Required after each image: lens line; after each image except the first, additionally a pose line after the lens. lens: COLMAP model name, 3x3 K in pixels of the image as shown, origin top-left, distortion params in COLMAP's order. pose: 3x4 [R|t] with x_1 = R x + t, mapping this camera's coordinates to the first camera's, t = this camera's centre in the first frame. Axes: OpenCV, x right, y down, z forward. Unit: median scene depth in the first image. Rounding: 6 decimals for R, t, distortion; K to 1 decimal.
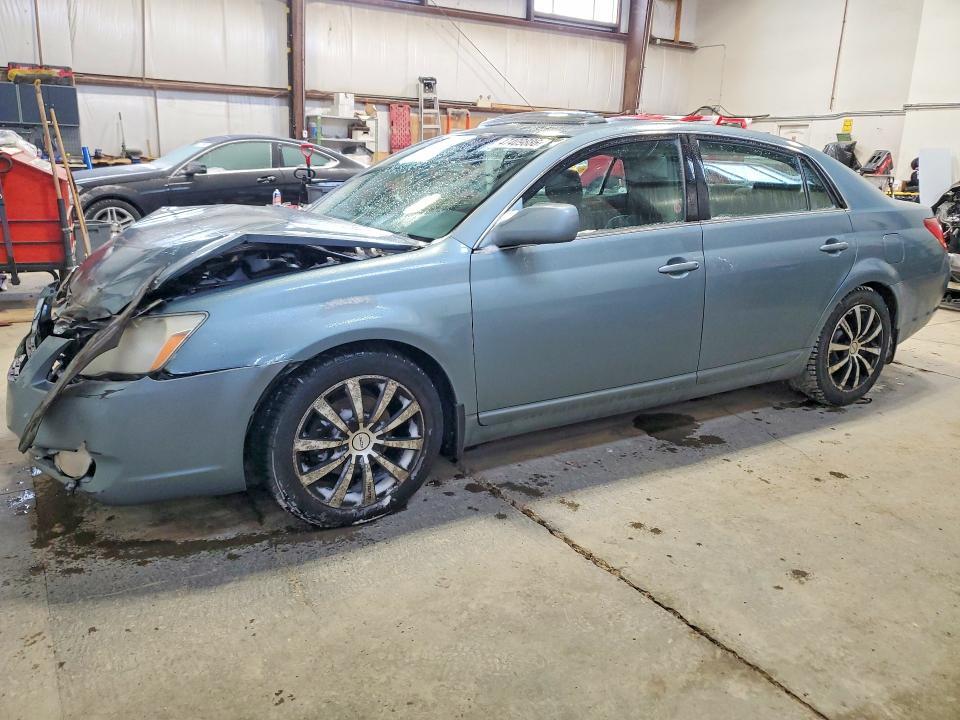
lens RADIAL K [[781.7, 0, 474.1], [0, 781.7, 358.9], [0, 0, 1]] dist [-0.000801, 0.009991]
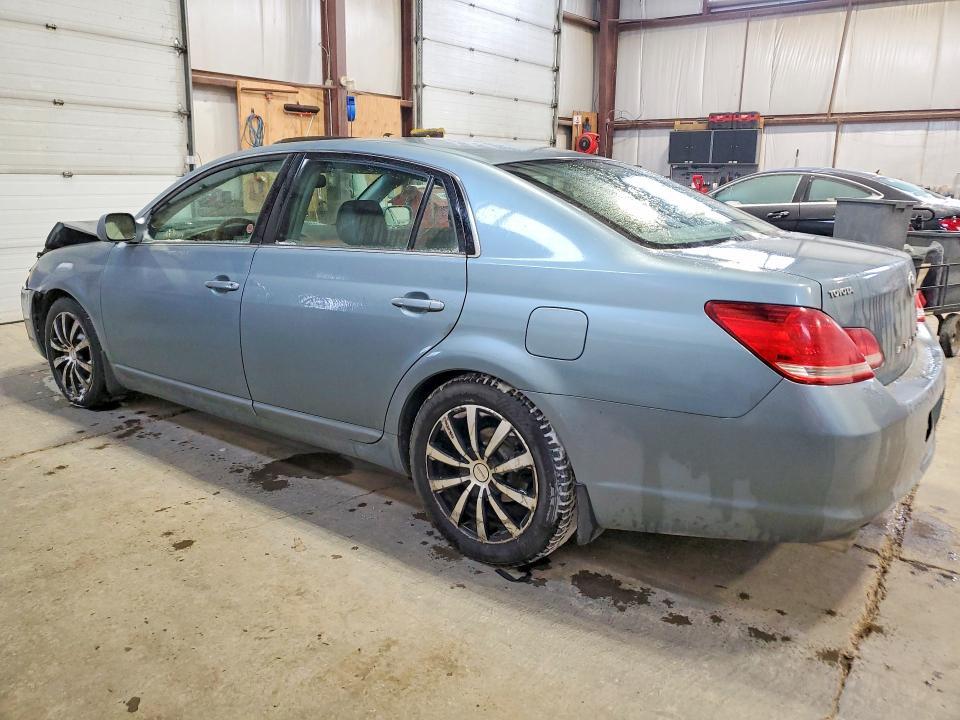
lens RADIAL K [[781.7, 0, 475.6], [0, 781.7, 361.8], [0, 0, 1]] dist [-0.000801, 0.009991]
pose [[0.330343, 0.193231, -0.923870, 1.169117], [-0.237482, 0.964347, 0.116782, -0.192520], [0.913496, 0.180824, 0.364454, 0.838918]]
